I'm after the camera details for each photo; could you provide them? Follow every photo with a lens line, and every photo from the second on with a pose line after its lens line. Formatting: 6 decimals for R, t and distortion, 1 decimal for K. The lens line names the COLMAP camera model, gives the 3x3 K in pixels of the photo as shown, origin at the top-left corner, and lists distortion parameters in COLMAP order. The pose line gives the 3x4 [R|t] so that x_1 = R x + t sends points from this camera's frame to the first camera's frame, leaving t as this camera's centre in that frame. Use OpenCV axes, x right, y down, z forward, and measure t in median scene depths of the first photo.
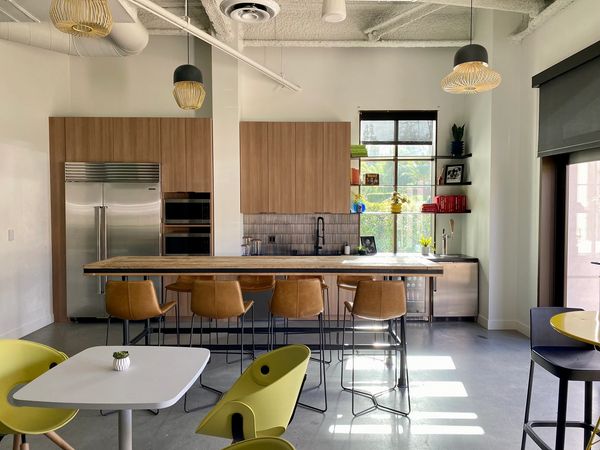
lens RADIAL K [[448.3, 0, 300.0], [0, 448.3, 225.0], [0, 0, 1]] dist [0.004073, -0.000887]
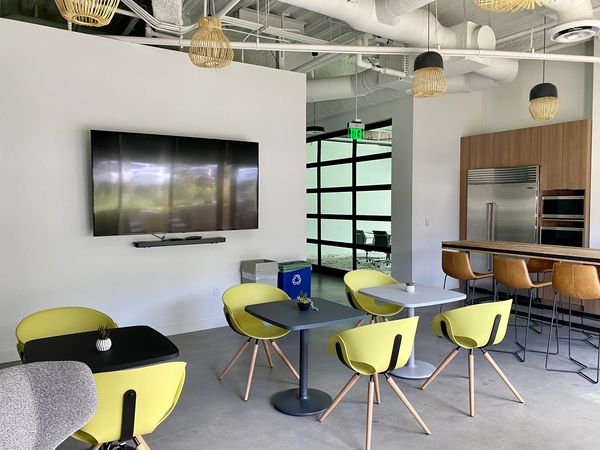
lens RADIAL K [[448.3, 0, 300.0], [0, 448.3, 225.0], [0, 0, 1]] dist [0.004073, -0.000887]
pose [[0.547437, 0.036241, -0.836062, 0.319691], [-0.028714, 0.999287, 0.024515, 0.004791], [0.836354, 0.010586, 0.548087, -0.142187]]
